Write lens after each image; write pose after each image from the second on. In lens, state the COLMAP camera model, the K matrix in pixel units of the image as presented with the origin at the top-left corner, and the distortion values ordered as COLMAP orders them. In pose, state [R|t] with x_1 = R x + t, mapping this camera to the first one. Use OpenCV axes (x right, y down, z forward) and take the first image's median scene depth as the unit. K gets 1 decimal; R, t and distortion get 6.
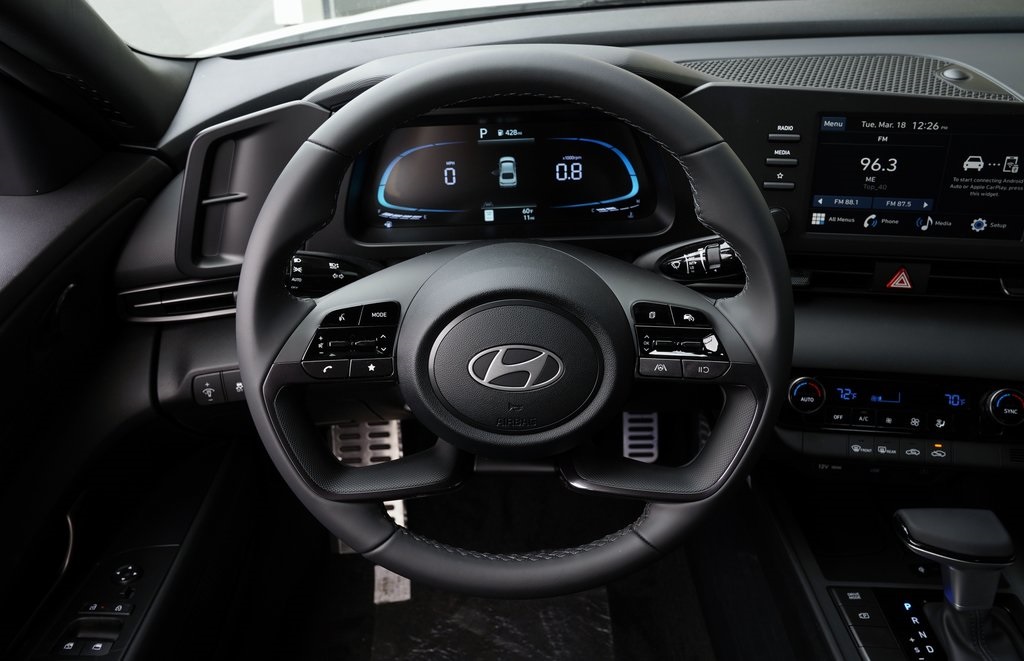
lens RADIAL K [[853.7, 0, 515.6], [0, 853.7, 331.1], [0, 0, 1]] dist [-0.075712, 0.102172]
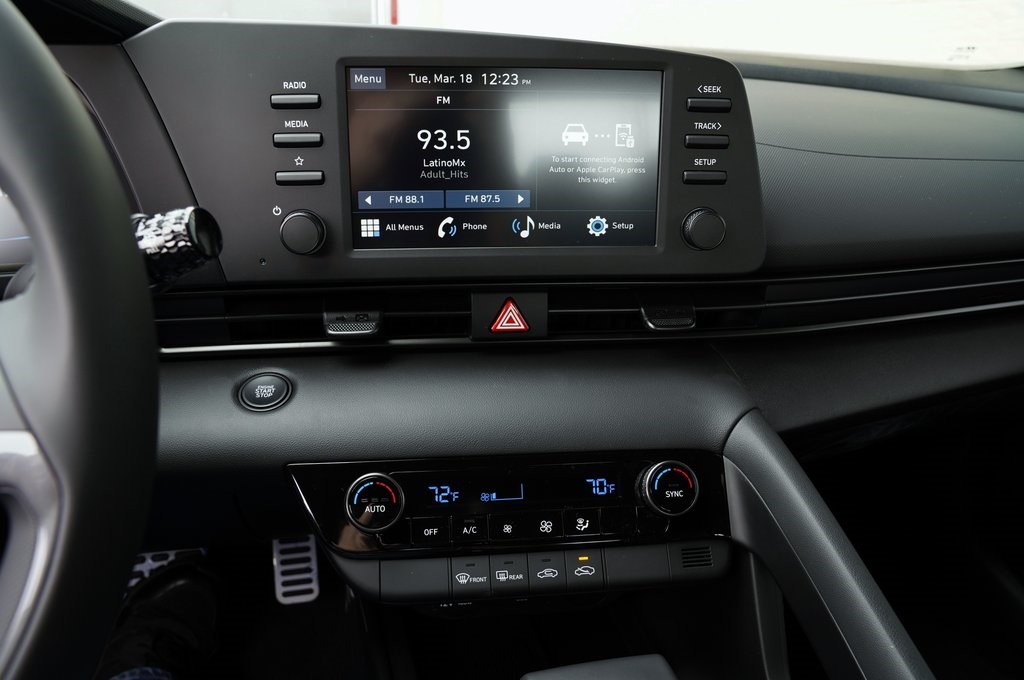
lens RADIAL K [[708.1, 0, 505.7], [0, 708.1, 339.5], [0, 0, 1]] dist [-0.124483, 0.082171]
pose [[0.967421, -0.051201, 0.247941, 0.318947], [0.092216, 0.983324, -0.156749, 0.048068], [-0.235781, 0.174506, 0.956010, 0.465807]]
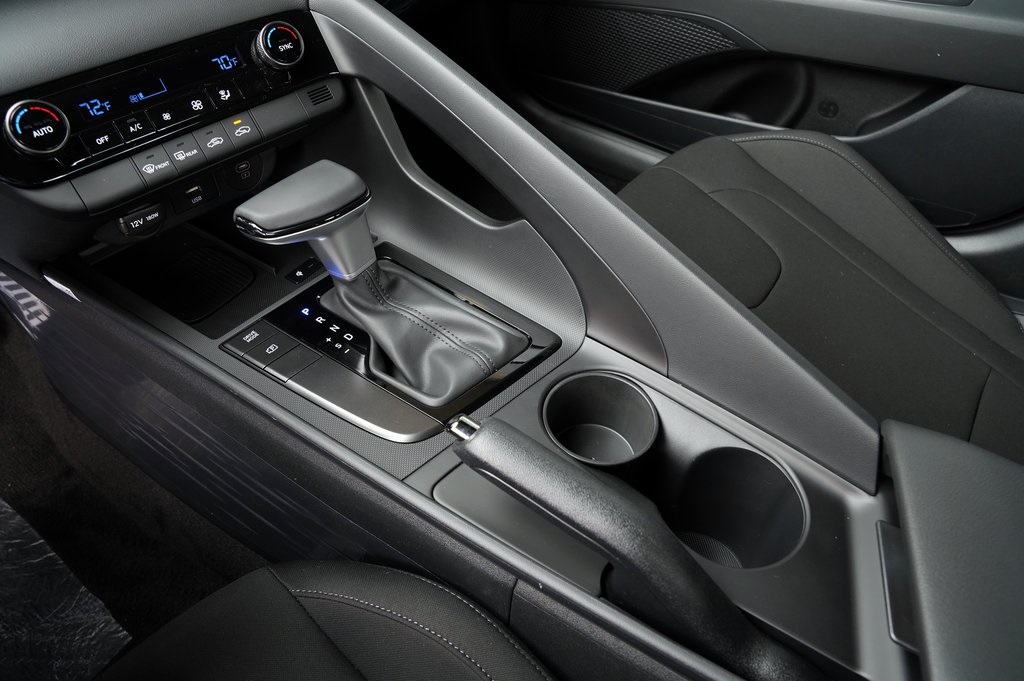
lens RADIAL K [[708.1, 0, 517.2], [0, 708.1, 341.3], [0, 0, 1]] dist [-0.124483, 0.082171]
pose [[0.585832, -0.553191, 0.592267, 0.153940], [0.385739, 0.833046, 0.396536, 0.154167], [-0.712745, -0.003843, 0.701412, 0.349976]]
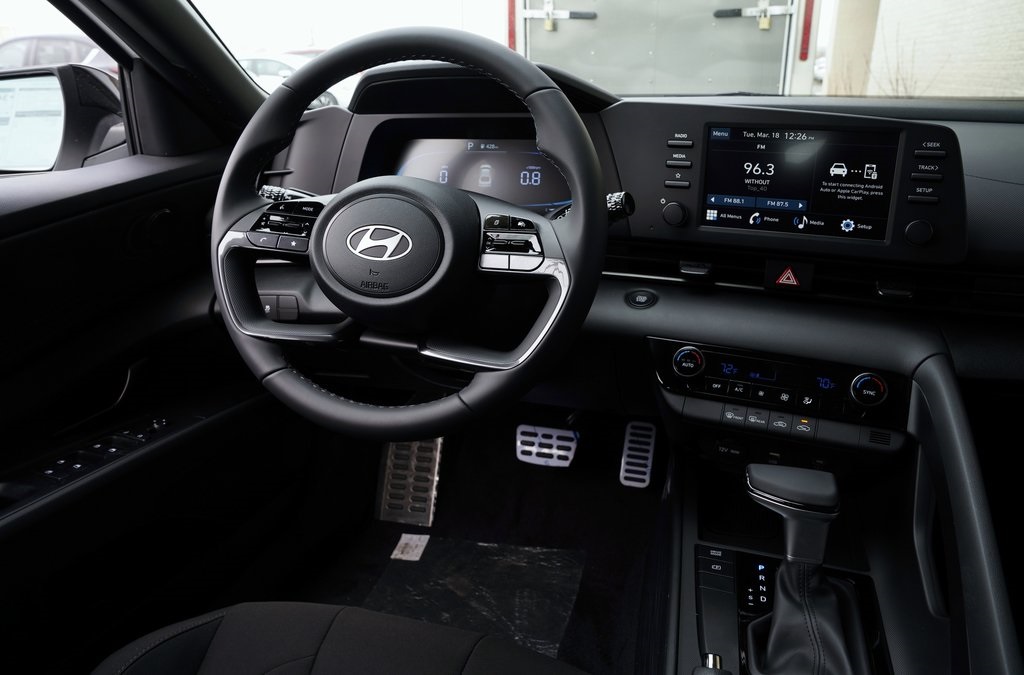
lens RADIAL K [[708.1, 0, 515.3], [0, 708.1, 336.0], [0, 0, 1]] dist [-0.124483, 0.082171]
pose [[0.959516, 0.112708, -0.258122, 0.364819], [-0.160085, 0.972258, -0.170550, 0.244353], [0.231739, 0.204967, 0.950939, 0.035093]]
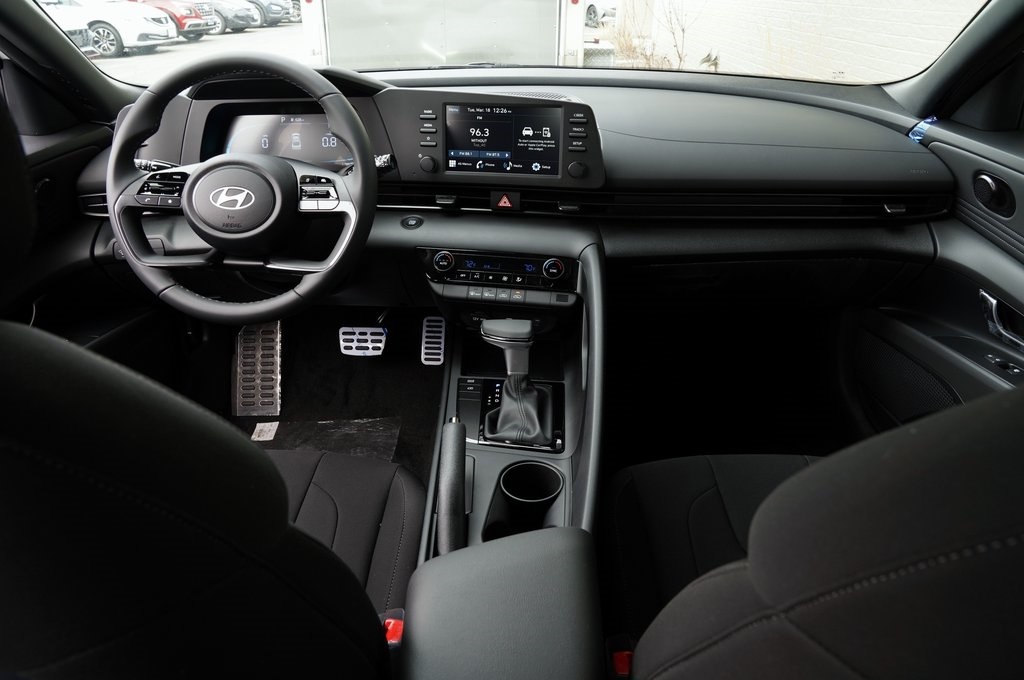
lens RADIAL K [[708.1, 0, 512.6], [0, 708.1, 337.2], [0, 0, 1]] dist [-0.124483, 0.082171]
pose [[0.999110, 0.039787, -0.014039, 0.520167], [-0.040921, 0.994837, -0.092870, 0.367917], [0.010271, 0.093361, 0.995579, -0.452219]]
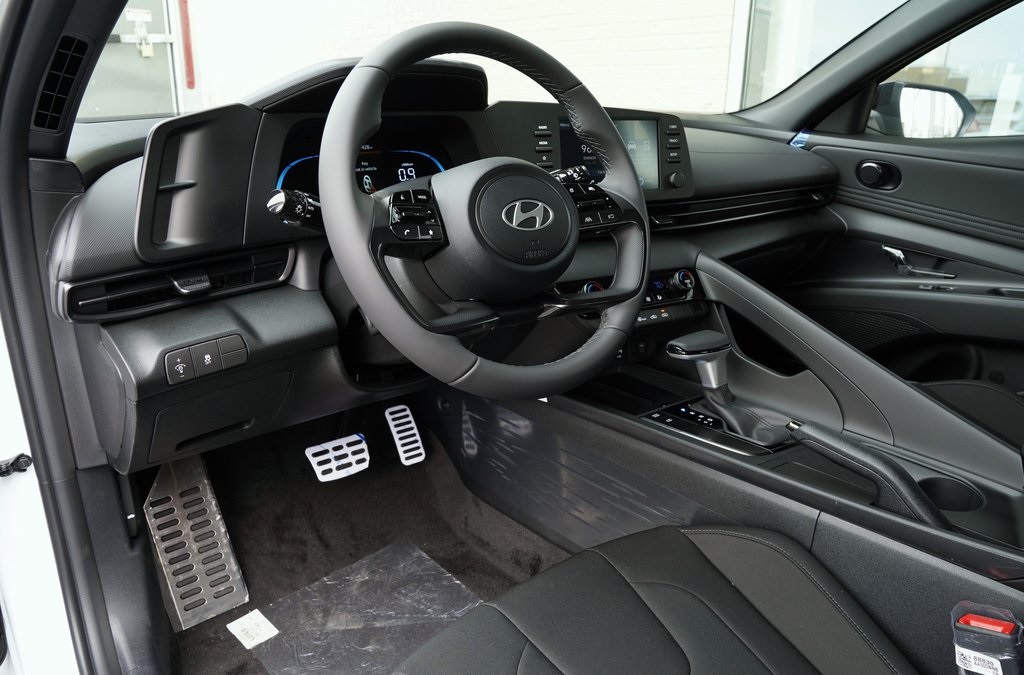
lens RADIAL K [[708.1, 0, 515.7], [0, 708.1, 338.9], [0, 0, 1]] dist [-0.124483, 0.082171]
pose [[0.775273, -0.165531, 0.609550, -0.570120], [0.309260, 0.940938, -0.137818, 0.290597], [-0.550736, 0.295356, 0.780676, 0.104923]]
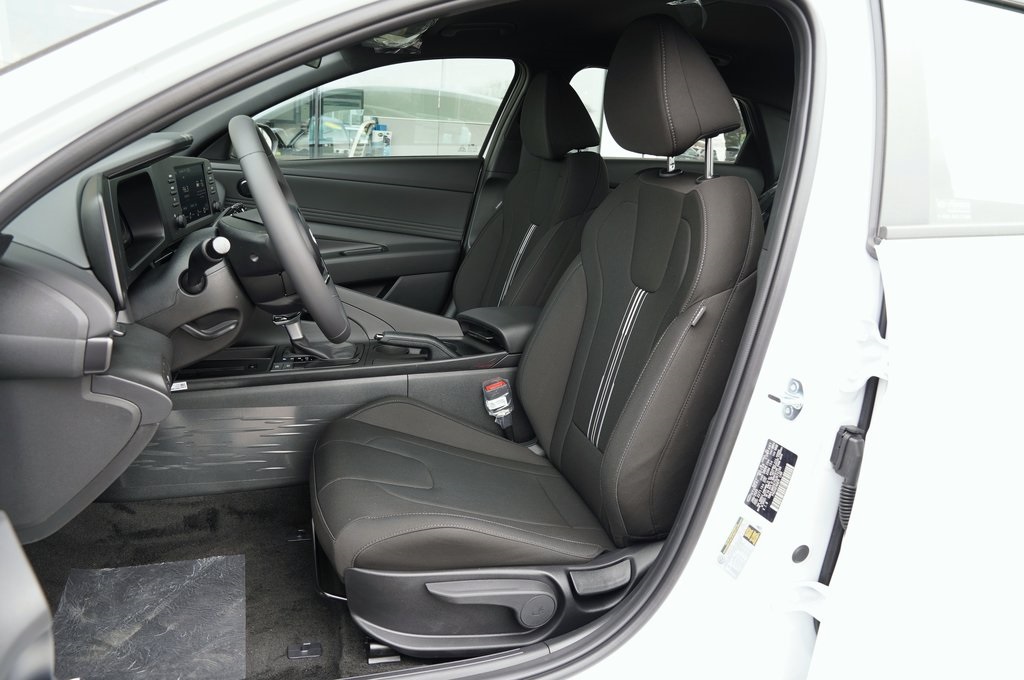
lens RADIAL K [[708.1, 0, 507.1], [0, 708.1, 338.7], [0, 0, 1]] dist [-0.124483, 0.082171]
pose [[-0.280863, -0.260269, 0.923784, -1.522511], [0.459305, 0.808697, 0.367489, -0.152945], [-0.842707, 0.527512, -0.107590, 0.662592]]
